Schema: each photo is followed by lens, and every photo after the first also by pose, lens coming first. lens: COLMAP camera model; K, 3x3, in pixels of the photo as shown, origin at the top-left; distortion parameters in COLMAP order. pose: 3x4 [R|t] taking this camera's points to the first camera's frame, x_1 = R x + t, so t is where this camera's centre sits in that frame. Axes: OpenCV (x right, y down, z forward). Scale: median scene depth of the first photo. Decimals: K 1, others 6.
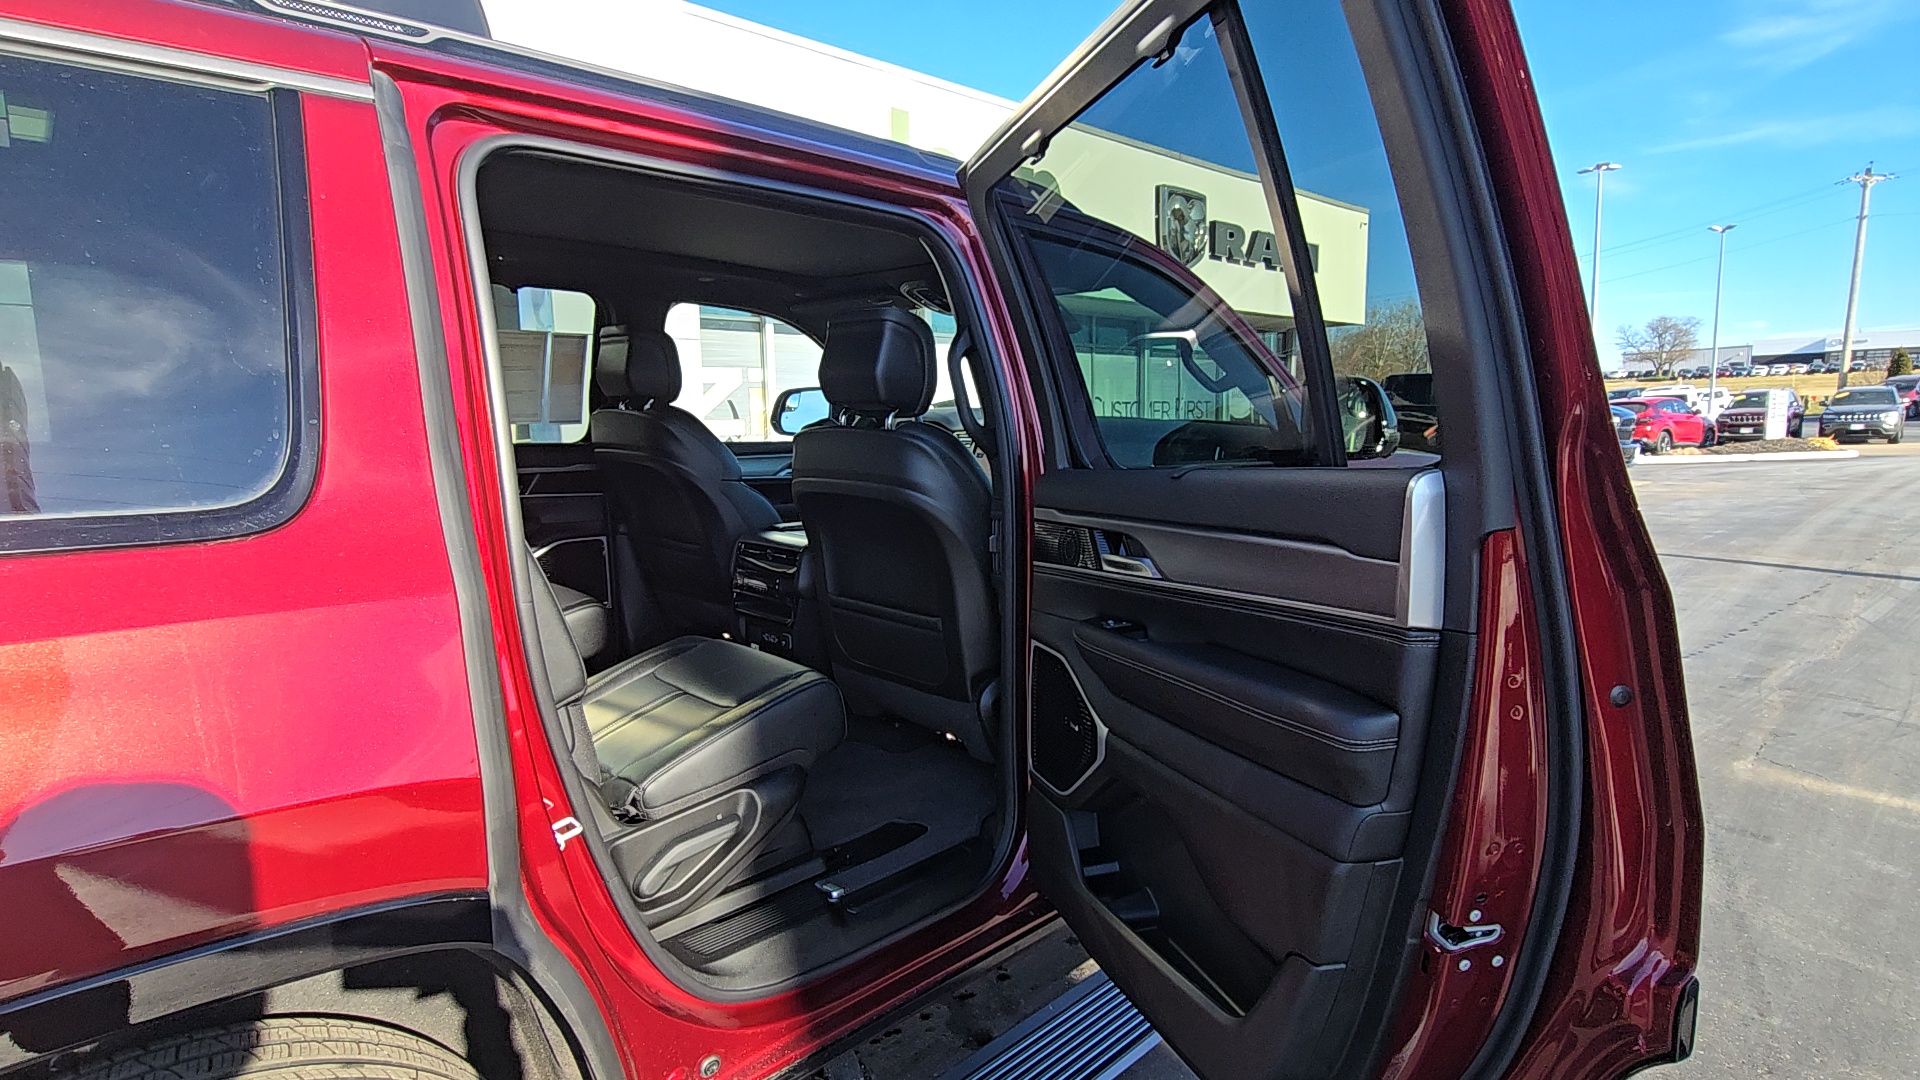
lens RADIAL K [[962.4, 0, 959.8], [0, 962.4, 544.9], [0, 0, 1]] dist [0.000972, -0.000865]
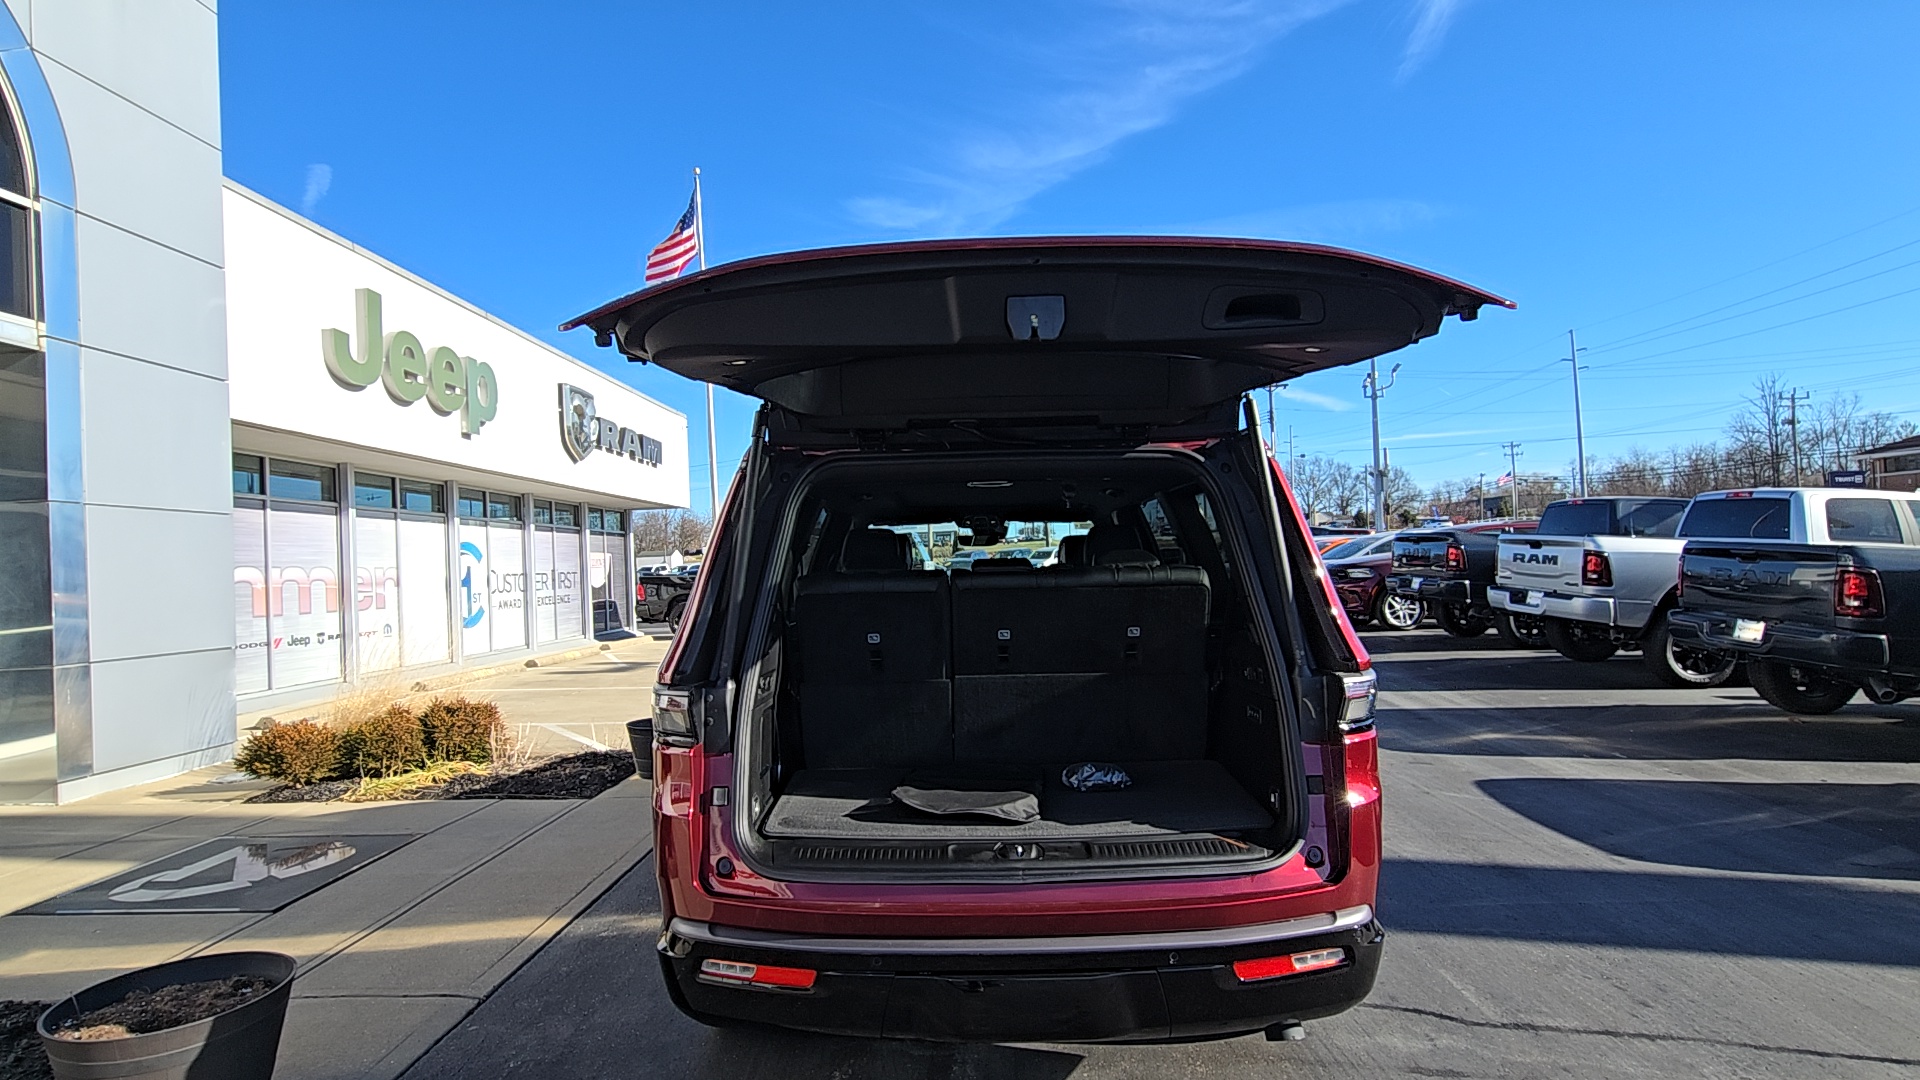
lens RADIAL K [[963.4, 0, 960.0], [0, 963.4, 540.0], [0, 0, 1]] dist [0.002217, -0.000845]
pose [[0.694910, 0.009139, 0.719038, -0.130290], [0.120488, 0.984303, -0.128955, 0.002072], [-0.708930, 0.176248, 0.682901, -0.026427]]
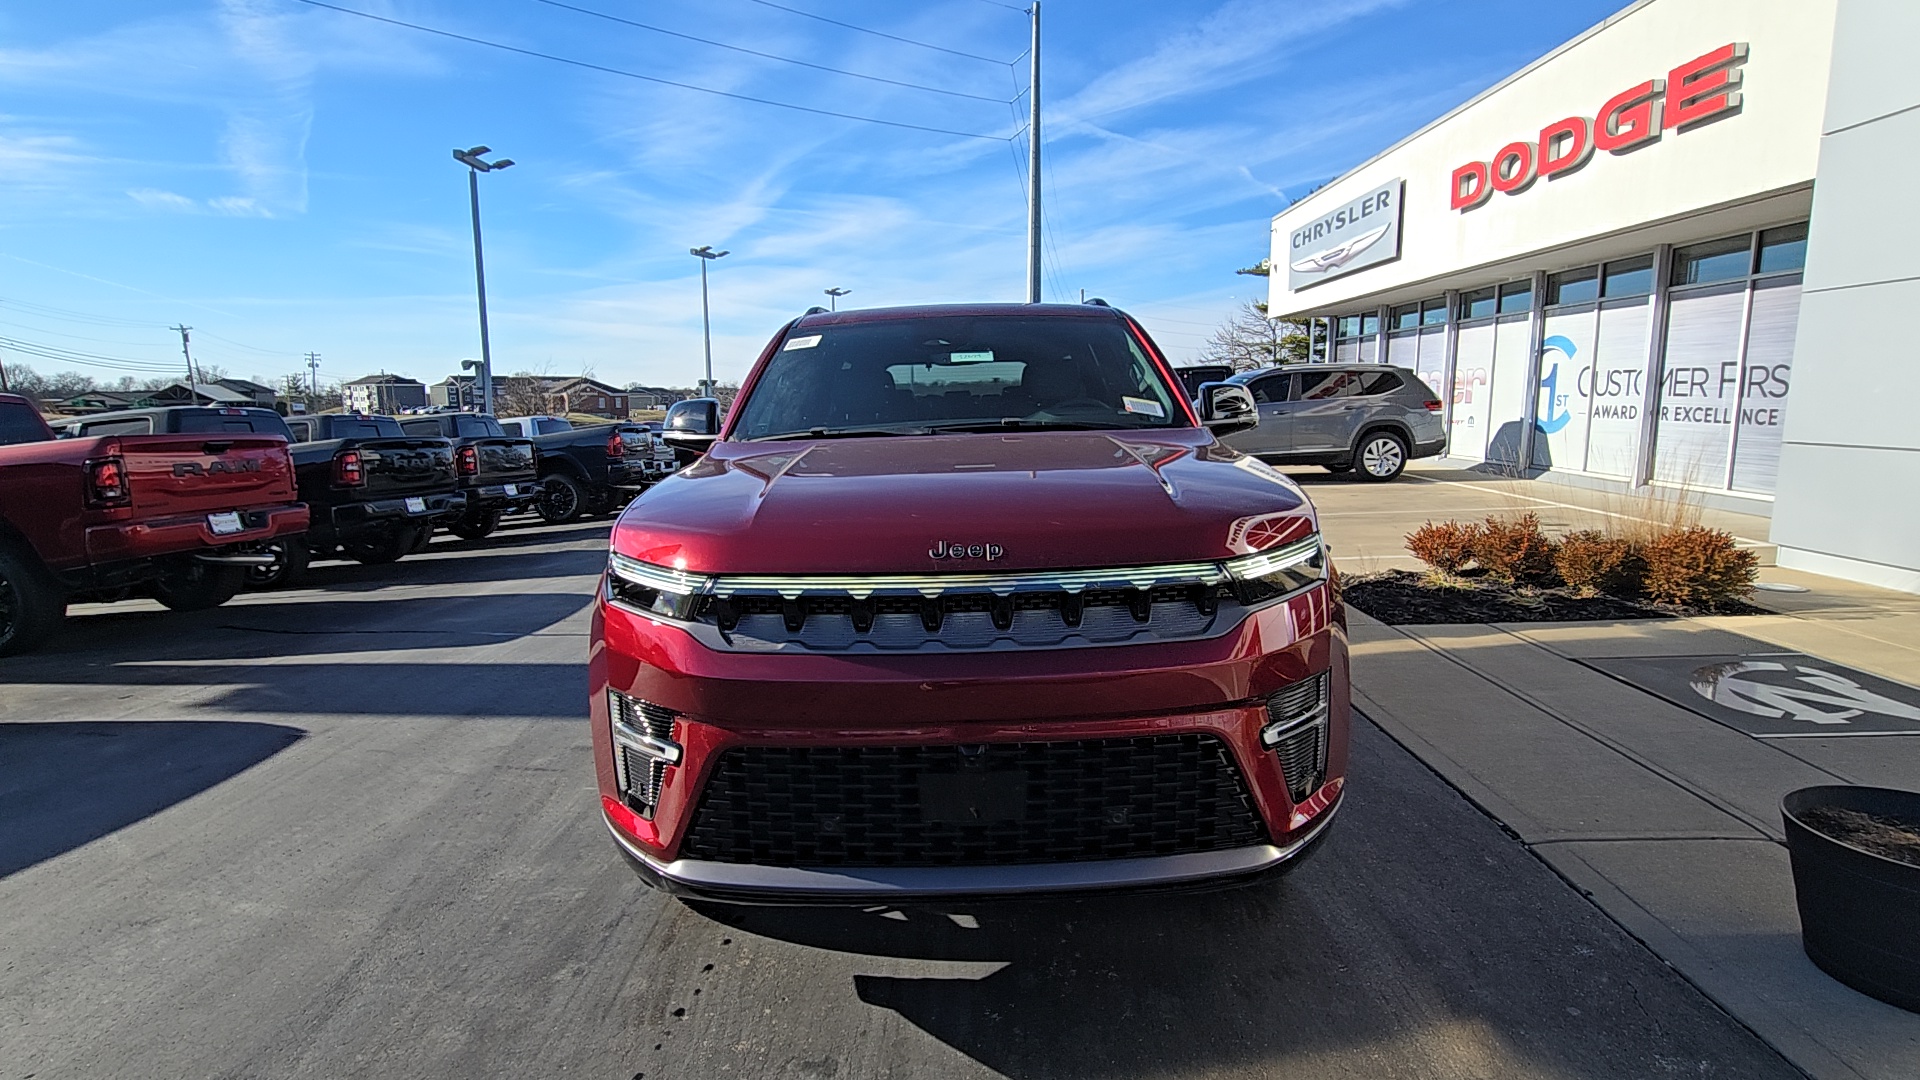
lens RADIAL K [[913.3, 0, 960.0], [0, 913.3, 540.0], [0, 0, 1]] dist [0.001230, -0.000753]
pose [[-0.699879, 0.134899, -0.701407, 0.568760], [-0.075629, 0.962486, 0.260577, -0.092875], [0.710247, 0.235419, -0.663421, 0.618256]]
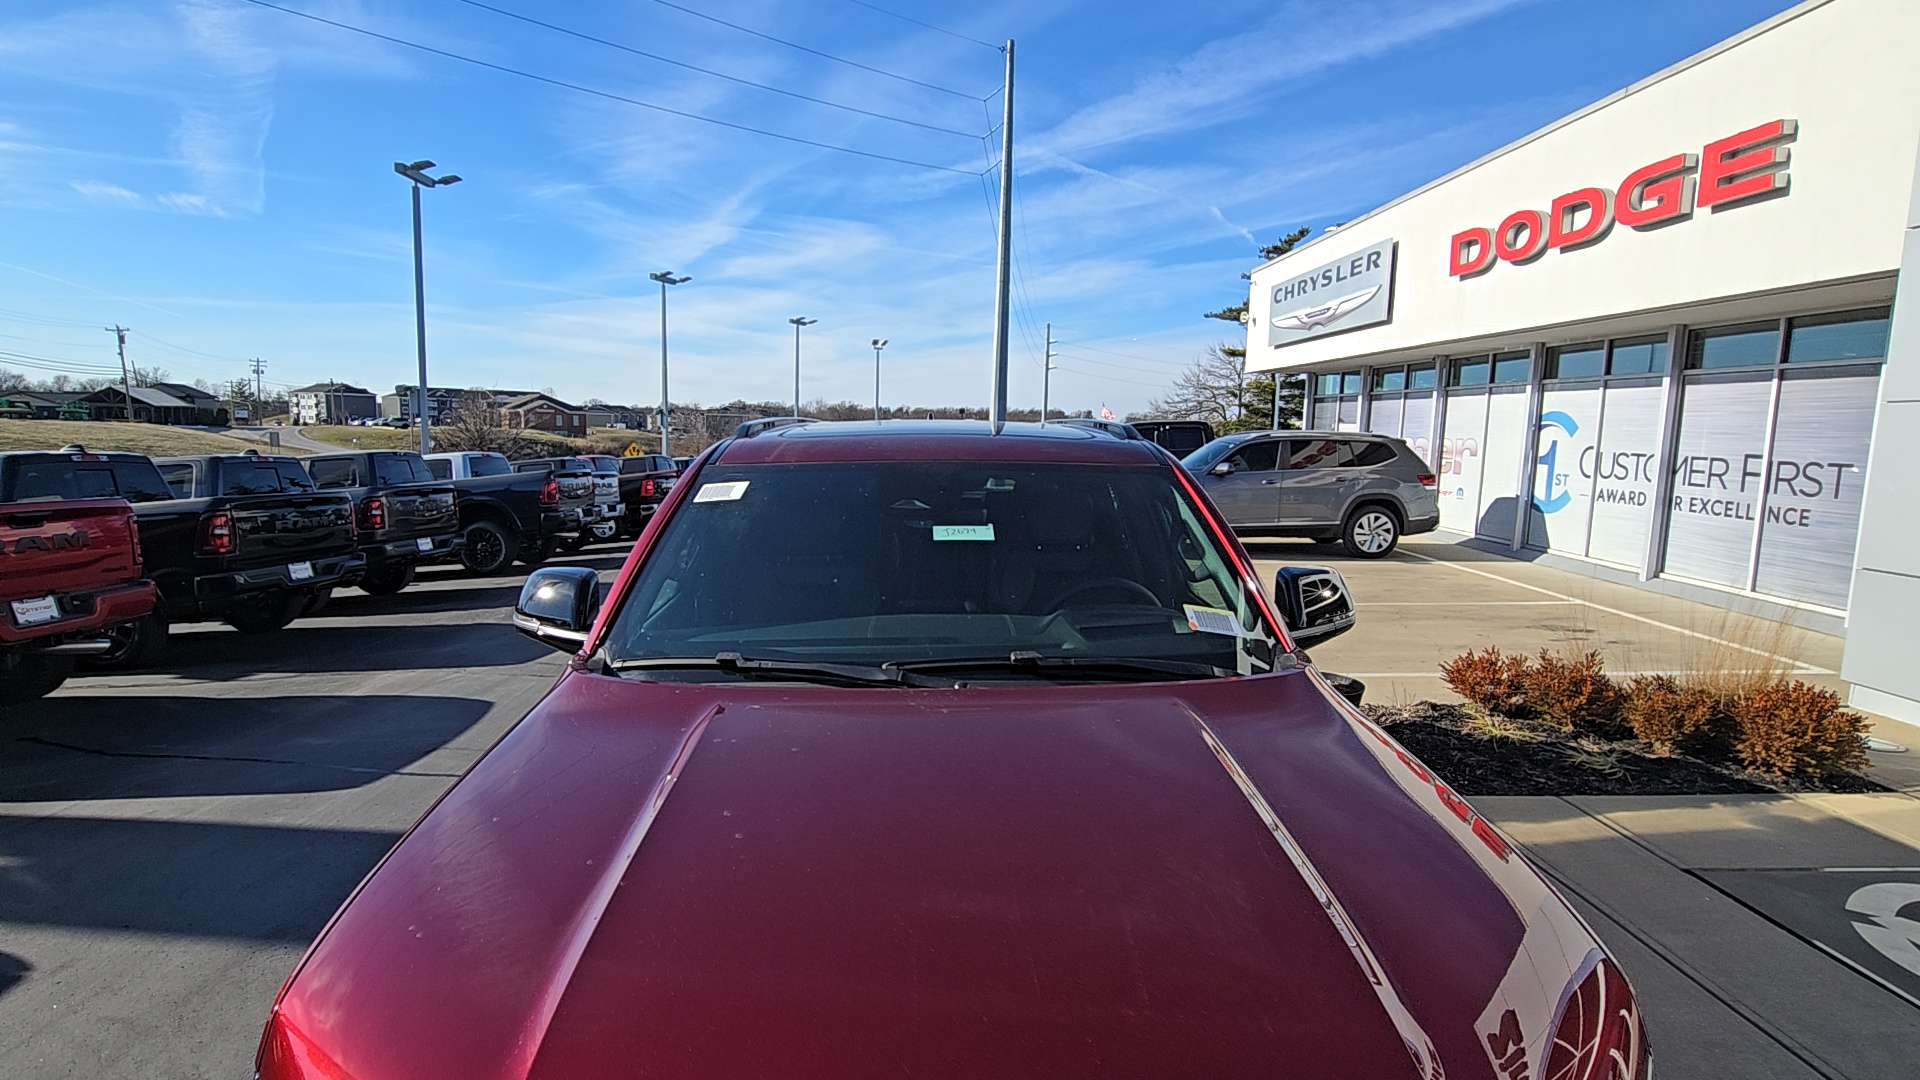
lens RADIAL K [[910.7, 0, 962.7], [0, 910.7, 544.0], [0, 0, 1]] dist [0.001060, -0.000339]
pose [[-0.669380, 0.100547, -0.736084, 0.542269], [-0.110439, 0.966323, 0.232427, -0.102696], [0.734665, 0.236874, -0.635734, 0.588020]]
